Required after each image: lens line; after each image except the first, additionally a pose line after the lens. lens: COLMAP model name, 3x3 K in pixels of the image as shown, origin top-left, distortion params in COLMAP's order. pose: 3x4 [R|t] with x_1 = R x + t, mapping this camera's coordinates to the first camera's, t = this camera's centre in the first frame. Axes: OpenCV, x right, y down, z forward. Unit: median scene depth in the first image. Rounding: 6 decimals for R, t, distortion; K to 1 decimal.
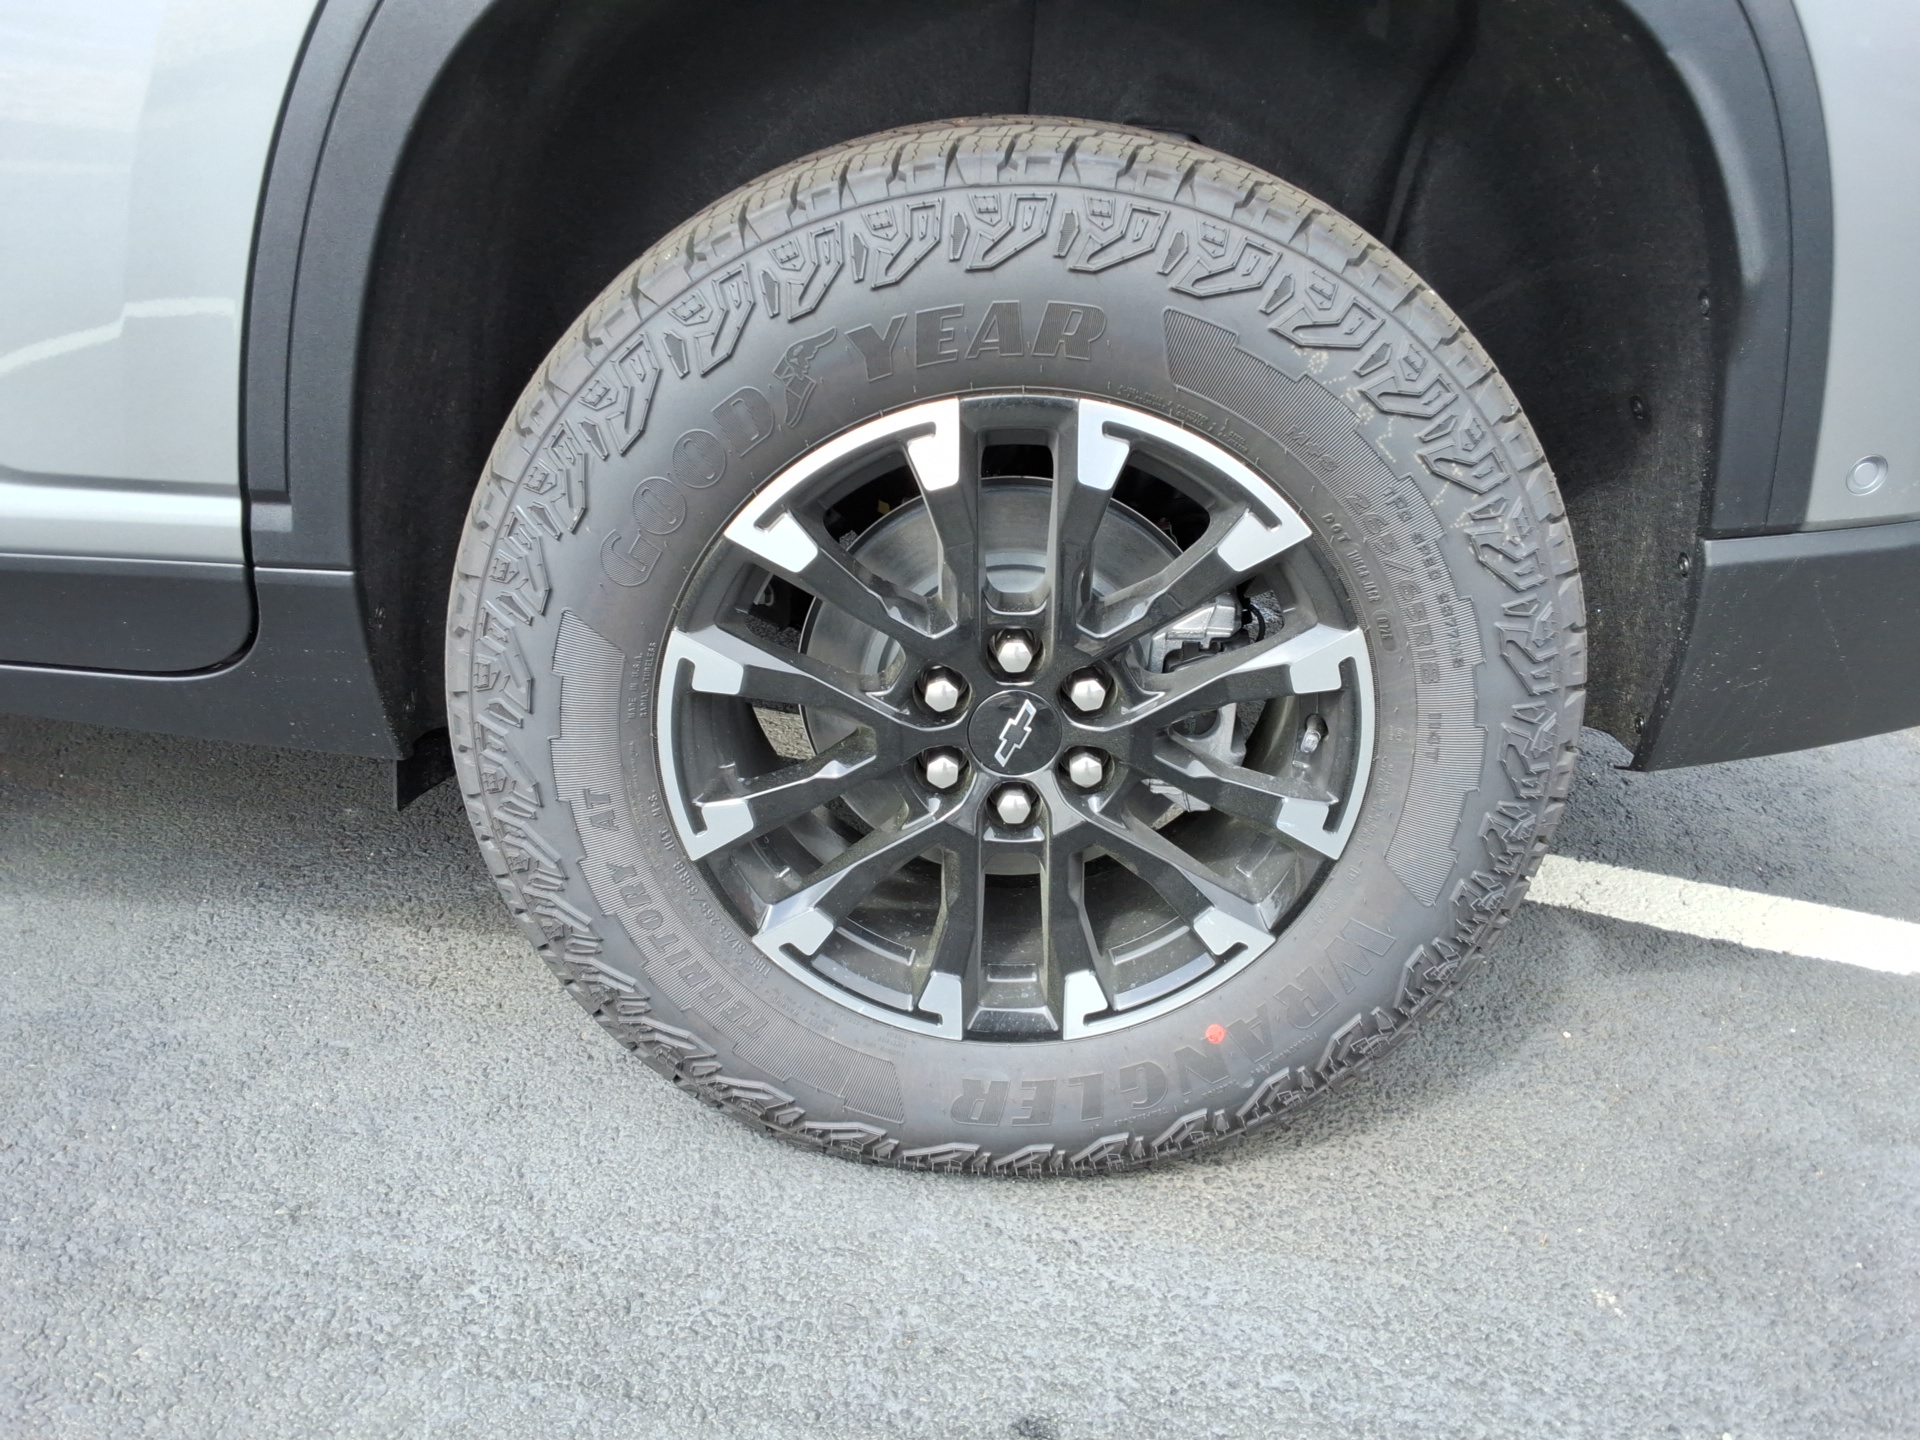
lens RADIAL K [[1533.9, 0, 973.2], [0, 1533.9, 698.8], [0, 0, 1]] dist [0.122479, -0.195205]
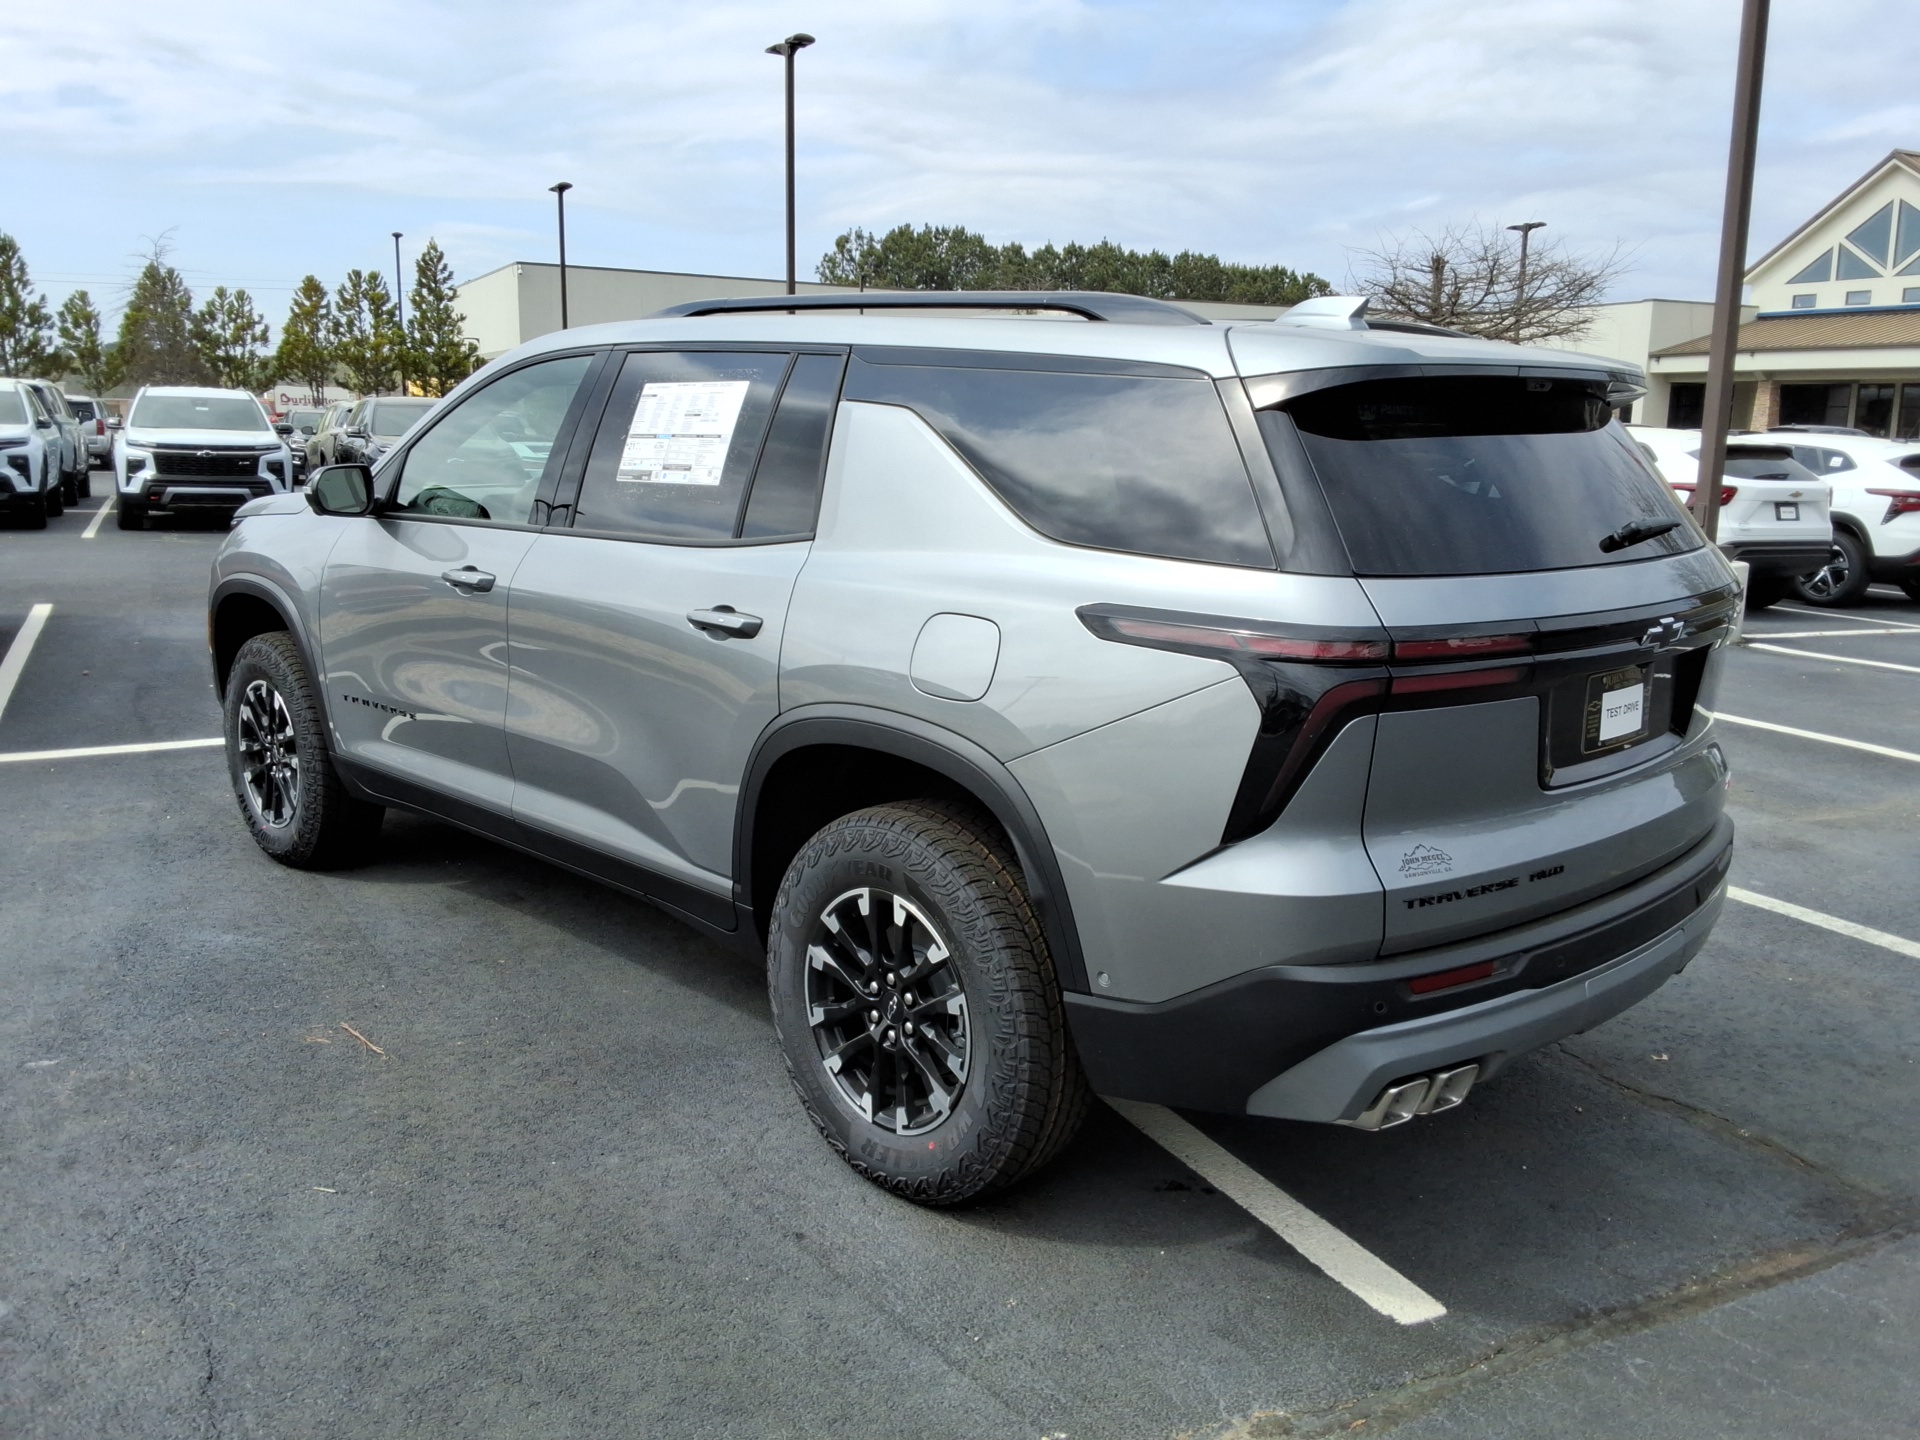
lens RADIAL K [[1533.9, 0, 973.2], [0, 1533.9, 698.8], [0, 0, 1]] dist [0.122479, -0.195205]
pose [[0.711751, 0.092727, -0.696284, 2.088302], [-0.272558, 0.950042, -0.152091, -0.129144], [0.647397, 0.298029, 0.701467, -1.078290]]
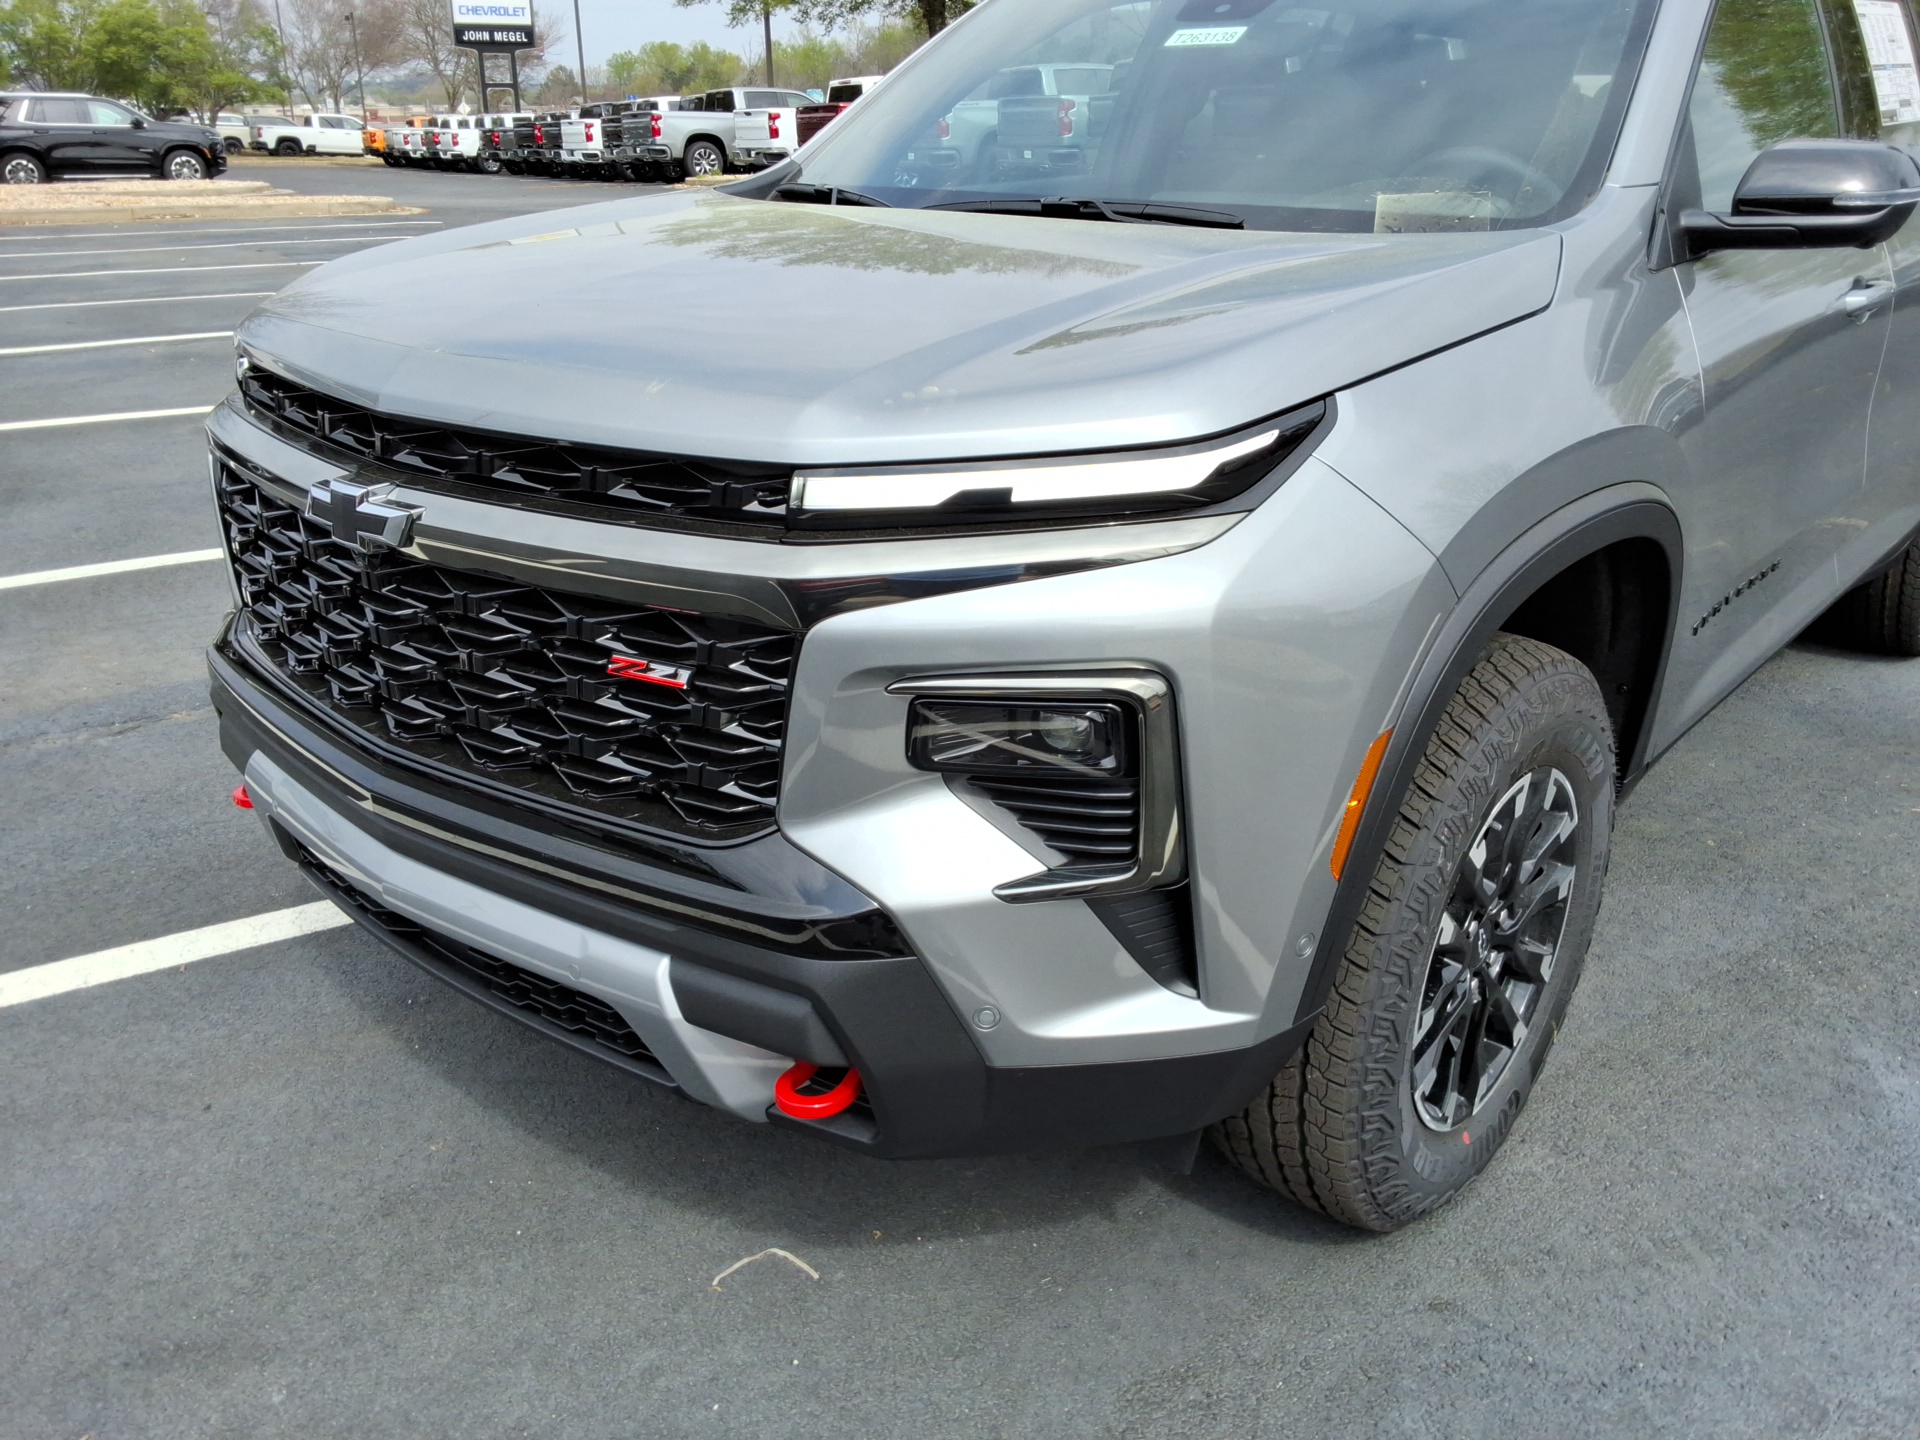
lens RADIAL K [[1533.9, 0, 973.2], [0, 1533.9, 698.8], [0, 0, 1]] dist [0.122479, -0.195205]
pose [[0.643114, -0.317640, 0.696785, -4.447175], [0.337670, 0.934304, 0.114256, -0.822398], [-0.687302, 0.161804, 0.708121, 0.005830]]
